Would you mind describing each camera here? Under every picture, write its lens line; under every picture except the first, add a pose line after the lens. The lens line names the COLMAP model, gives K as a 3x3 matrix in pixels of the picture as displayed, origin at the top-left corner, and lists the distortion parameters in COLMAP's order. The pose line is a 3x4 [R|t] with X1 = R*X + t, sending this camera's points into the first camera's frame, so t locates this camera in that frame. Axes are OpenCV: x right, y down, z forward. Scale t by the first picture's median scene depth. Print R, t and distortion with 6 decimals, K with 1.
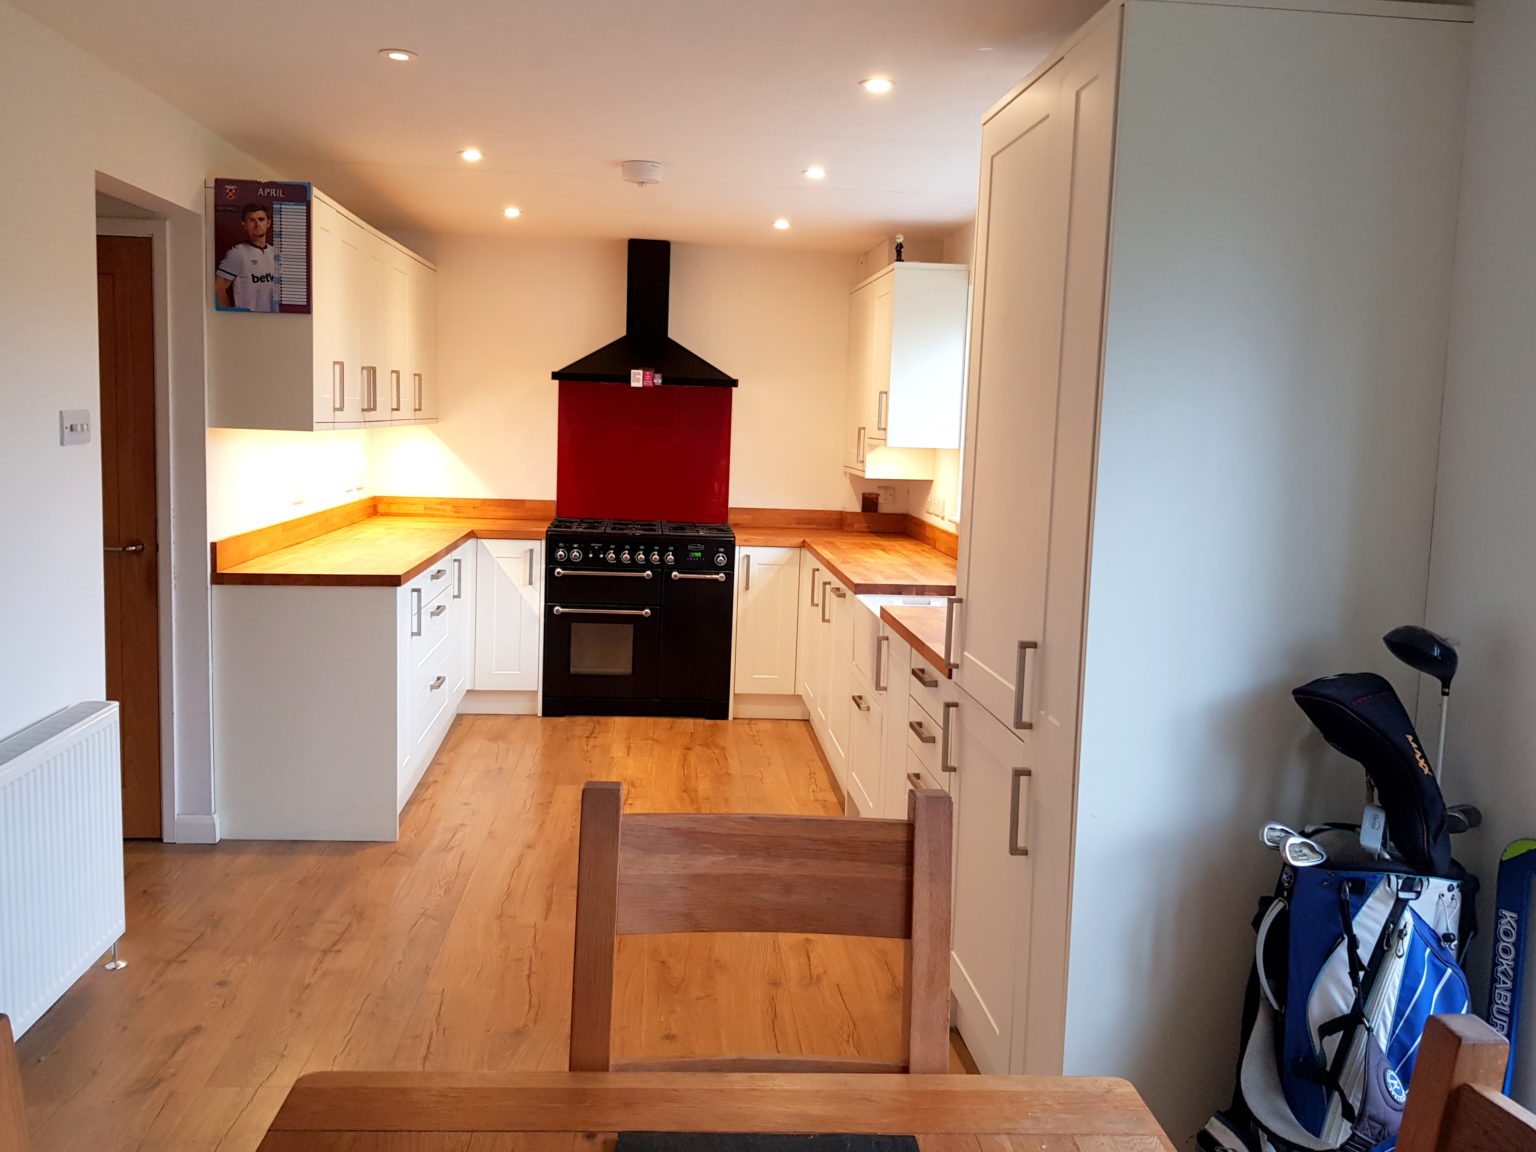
lens RADIAL K [[1197.7, 0, 768.0], [0, 1197.7, 576.0], [0, 0, 1]] dist [-0.007108, -0.007744]
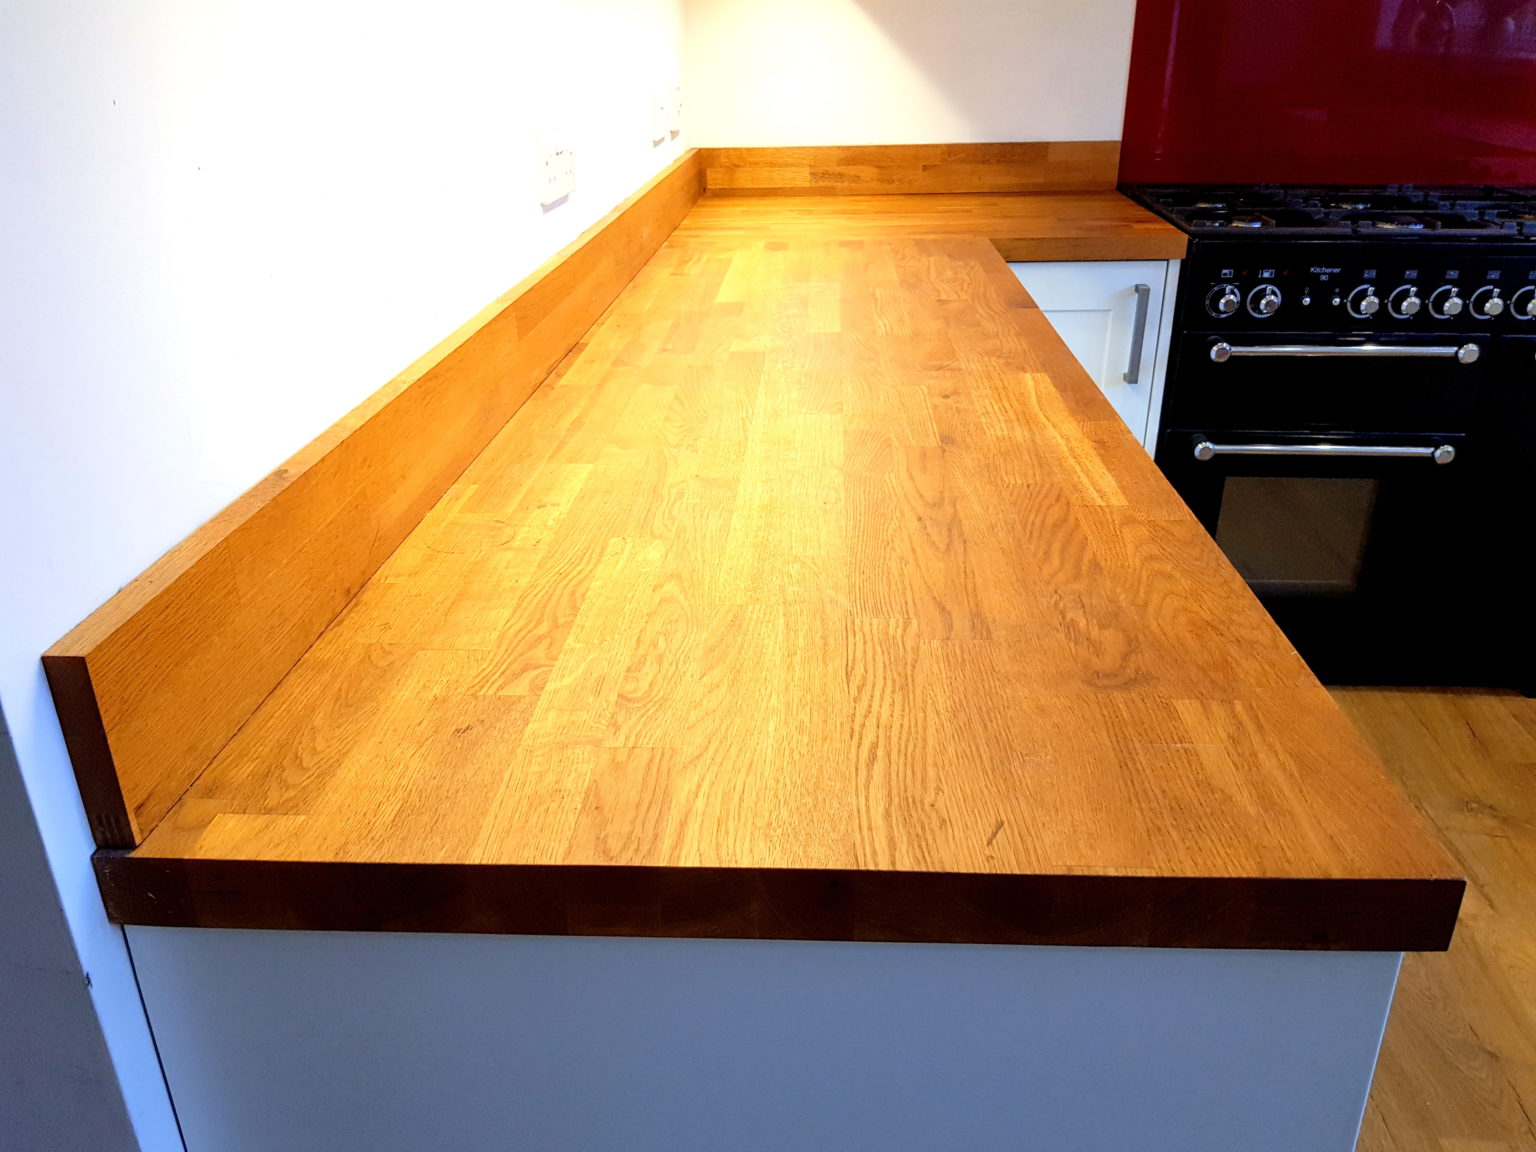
lens RADIAL K [[1197.7, 0, 768.0], [0, 1197.7, 576.0], [0, 0, 1]] dist [-0.007108, -0.007744]
pose [[0.985114, 0.018928, -0.170856, -0.246653], [0.032420, 0.955625, 0.292797, -0.049198], [0.168816, -0.293977, 0.940786, 0.602190]]
